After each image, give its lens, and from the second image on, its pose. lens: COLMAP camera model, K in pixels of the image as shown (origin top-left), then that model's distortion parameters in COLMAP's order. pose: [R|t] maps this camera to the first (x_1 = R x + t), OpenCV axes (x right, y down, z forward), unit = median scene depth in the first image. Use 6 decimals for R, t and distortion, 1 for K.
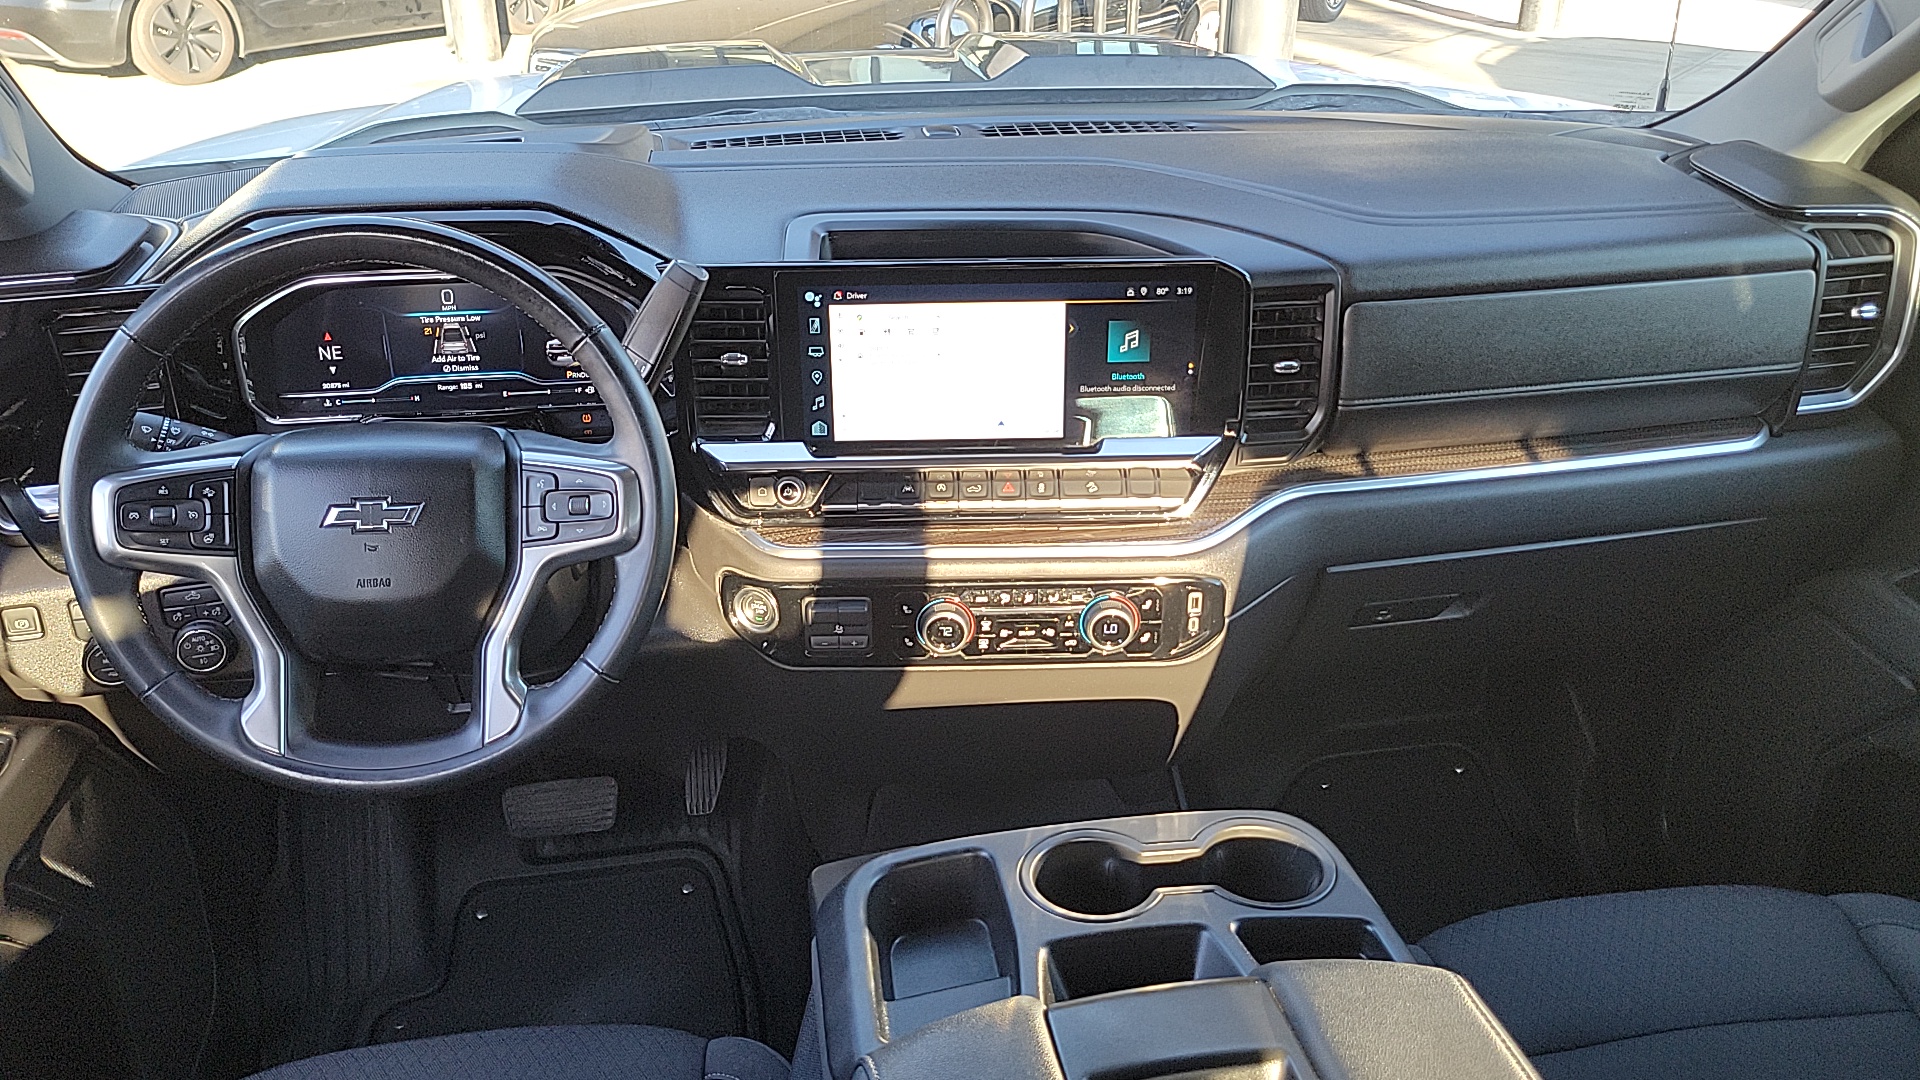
lens RADIAL K [[1451.5, 0, 970.3], [0, 1451.5, 549.1], [0, 0, 1]] dist [0.029414, -0.015872]
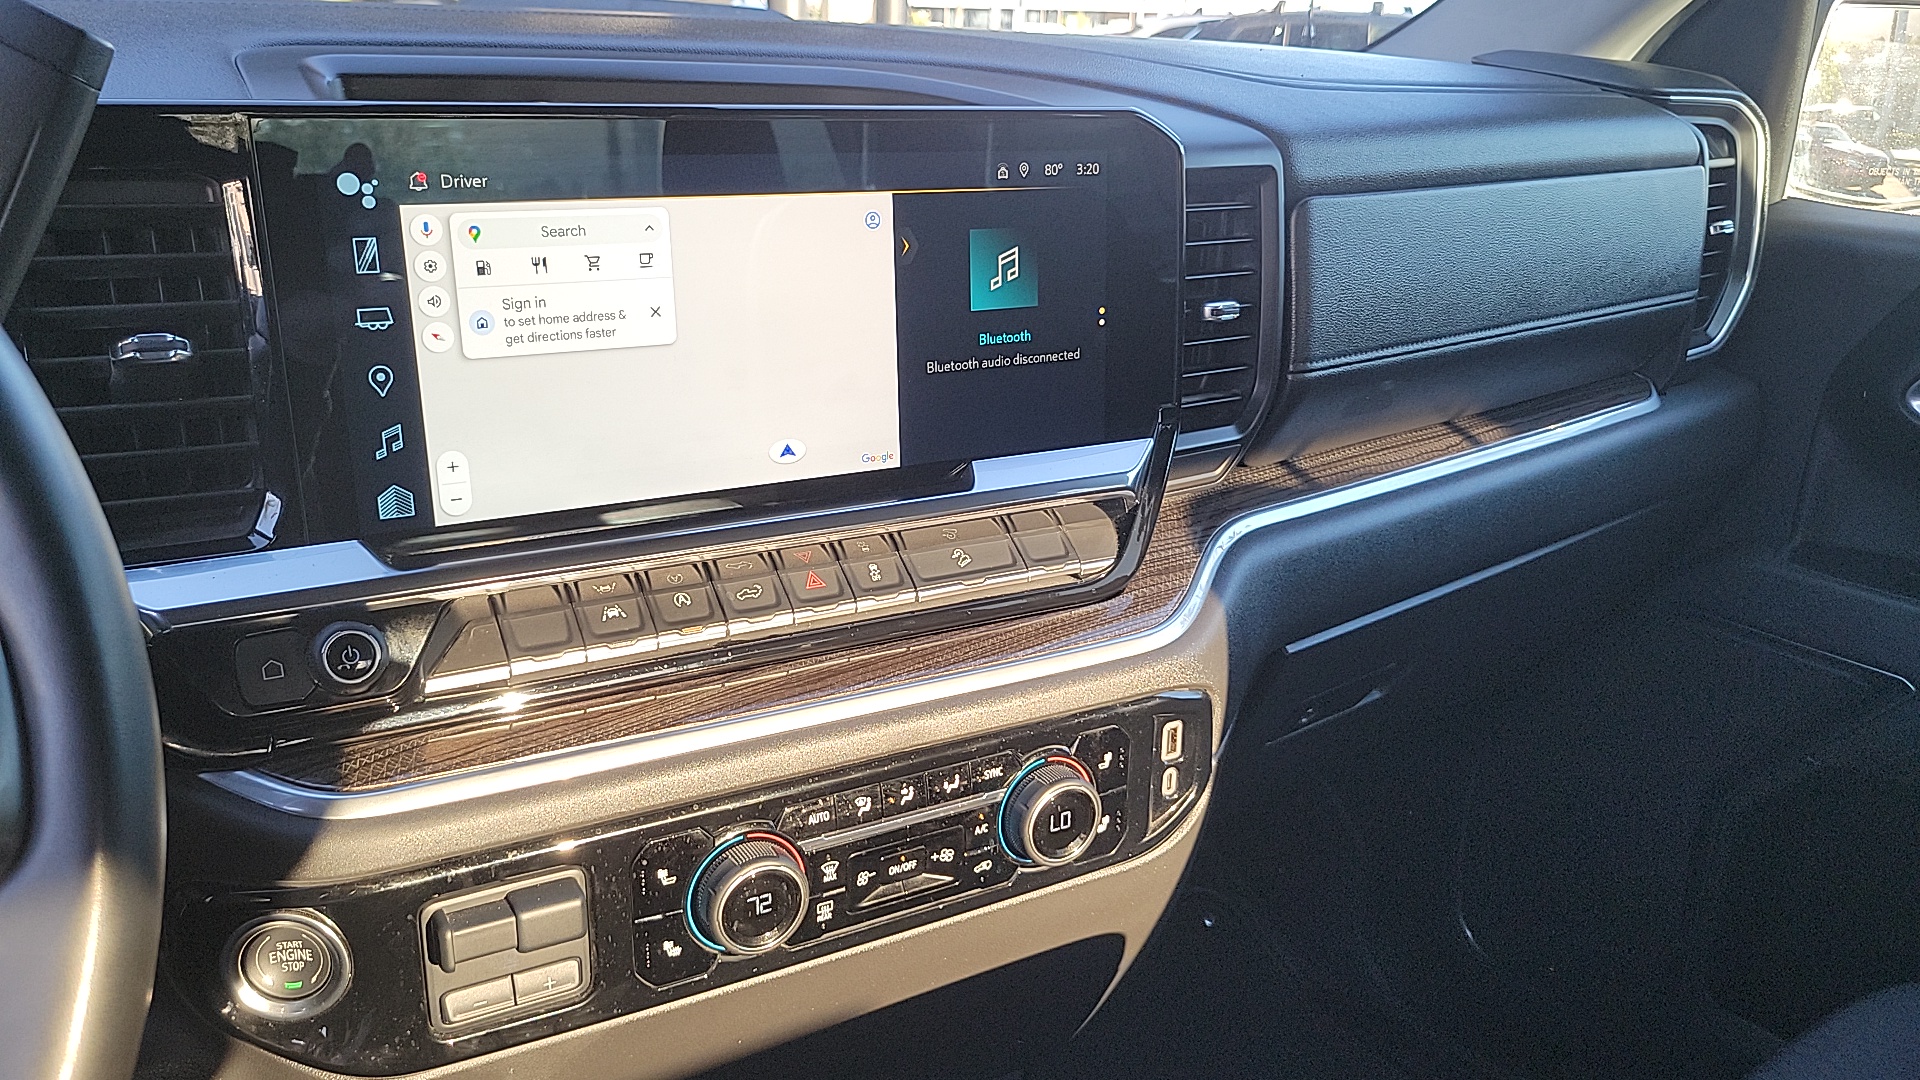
lens RADIAL K [[1451.5, 0, 948.9], [0, 1451.5, 553.3], [0, 0, 1]] dist [0.029414, -0.015872]
pose [[0.877319, -0.129156, 0.462201, -0.162365], [0.184929, 0.979711, -0.077252, -0.005116], [-0.442846, 0.153249, 0.883404, 0.553637]]
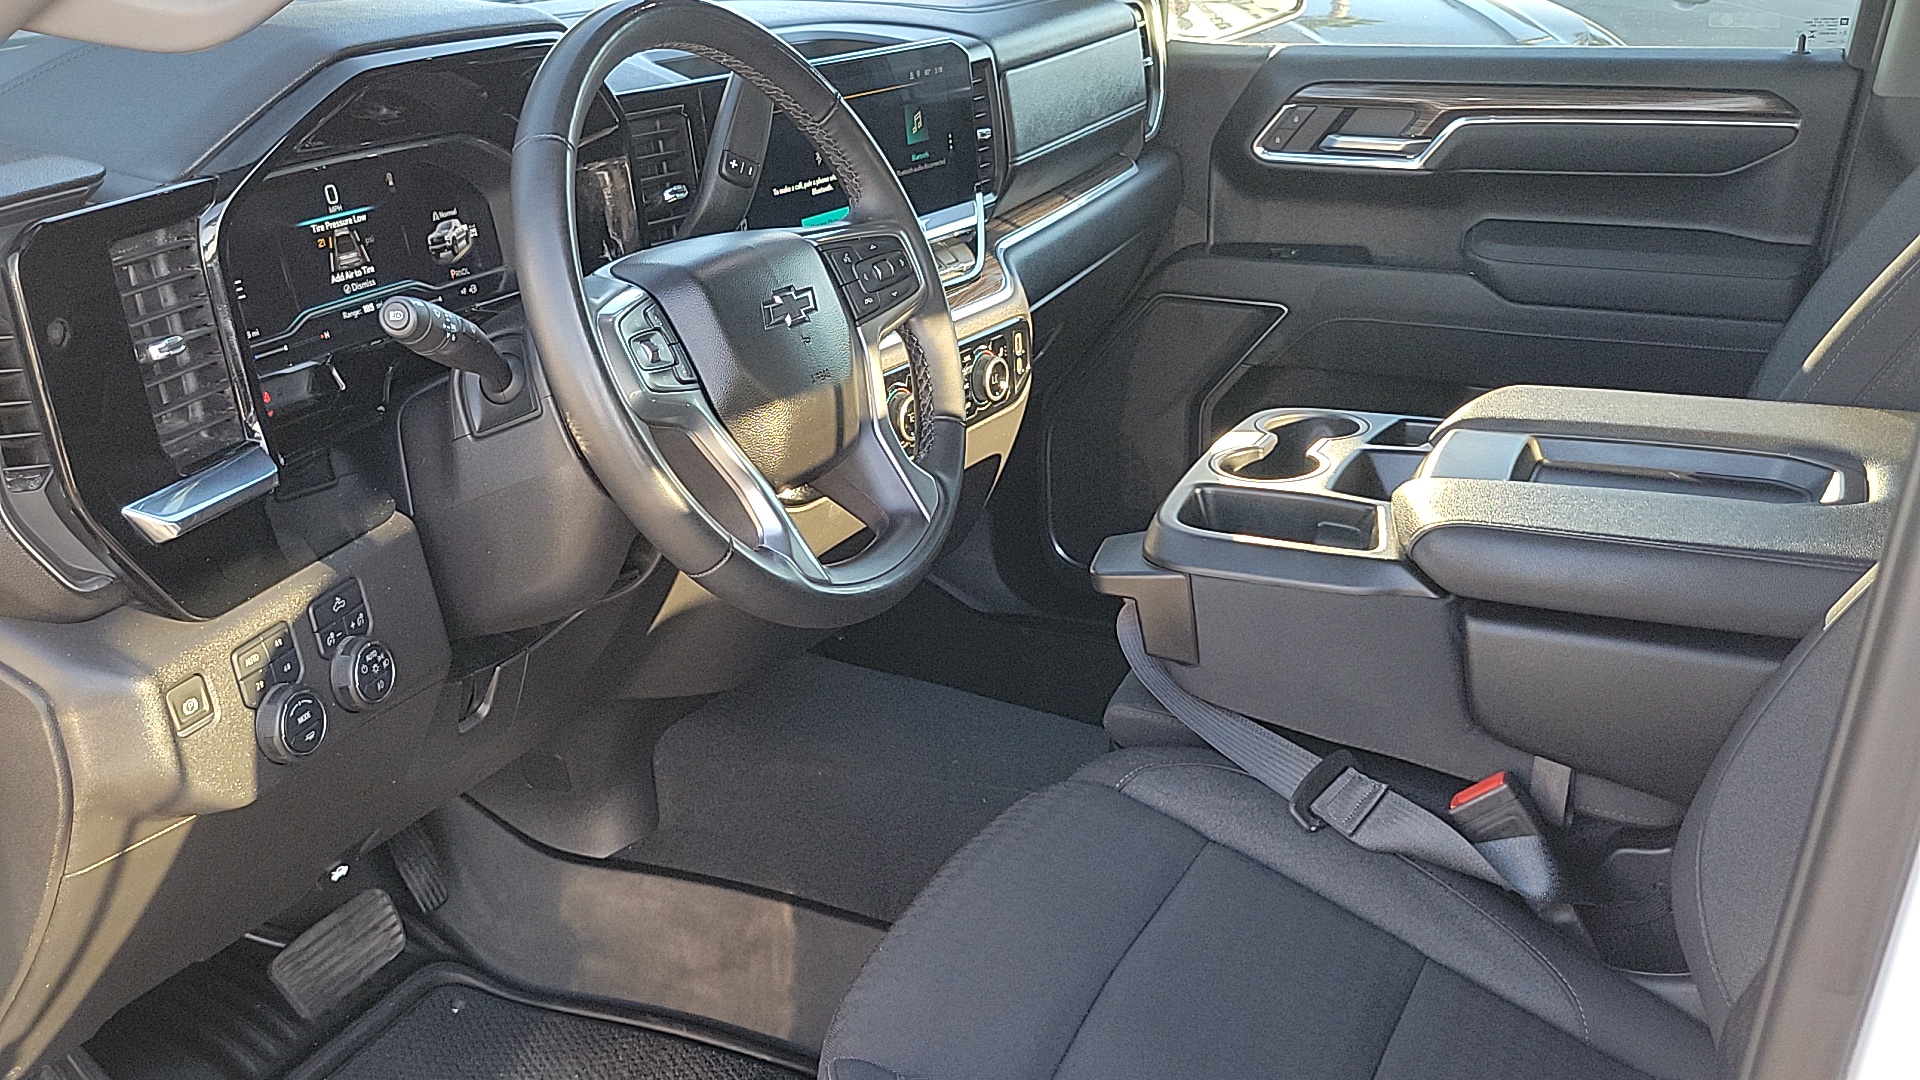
lens RADIAL K [[1835.6, 0, 964.5], [0, 1835.6, 547.9], [0, 0, 1]] dist [0.028064, 0.000000]
pose [[0.547963, -0.300680, 0.780595, -1.026508], [0.383620, 0.919578, 0.084921, 0.046015], [-0.743352, 0.252918, 0.619242, 0.200641]]
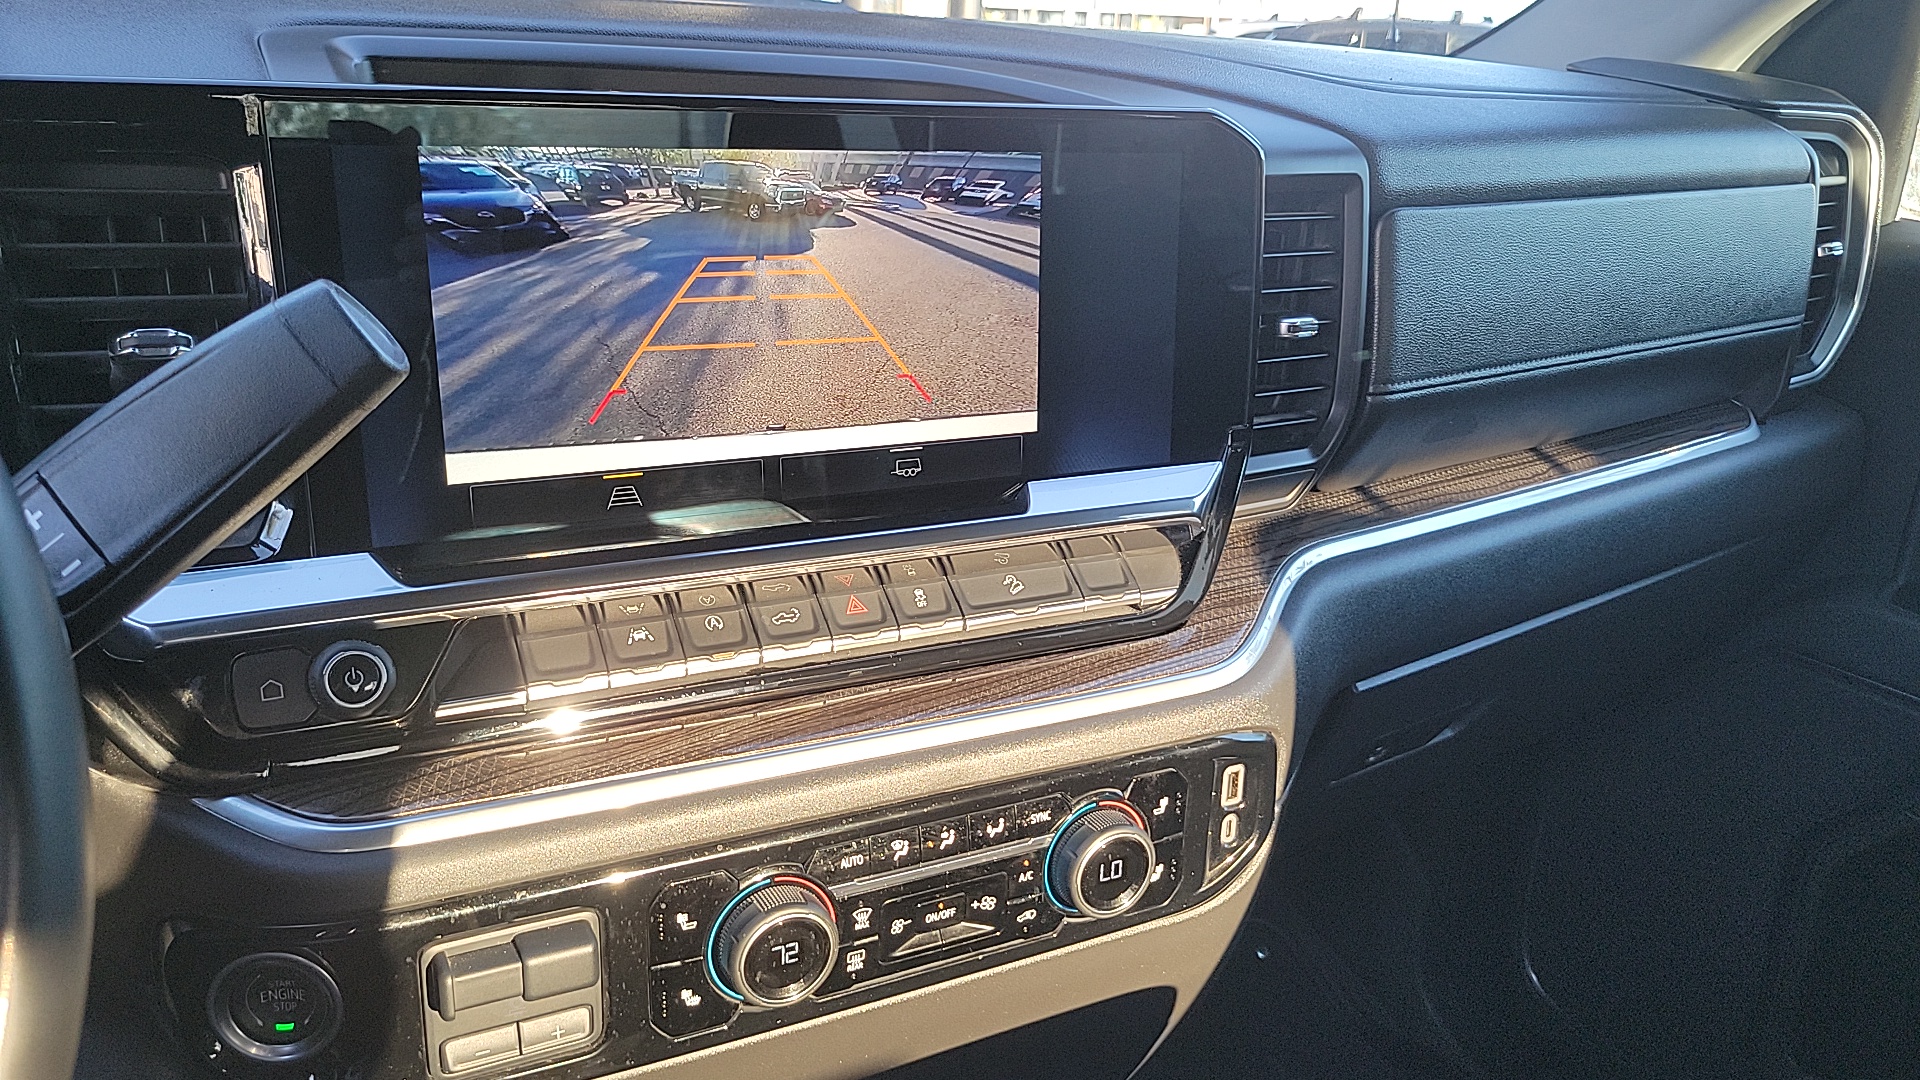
lens RADIAL K [[1451.5, 0, 965.0], [0, 1451.5, 546.1], [0, 0, 1]] dist [0.029414, -0.015872]
pose [[0.893930, -0.101022, 0.436674, -0.144610], [0.152630, 0.984651, -0.084660, -0.016921], [-0.421419, 0.142329, 0.895627, 0.579358]]
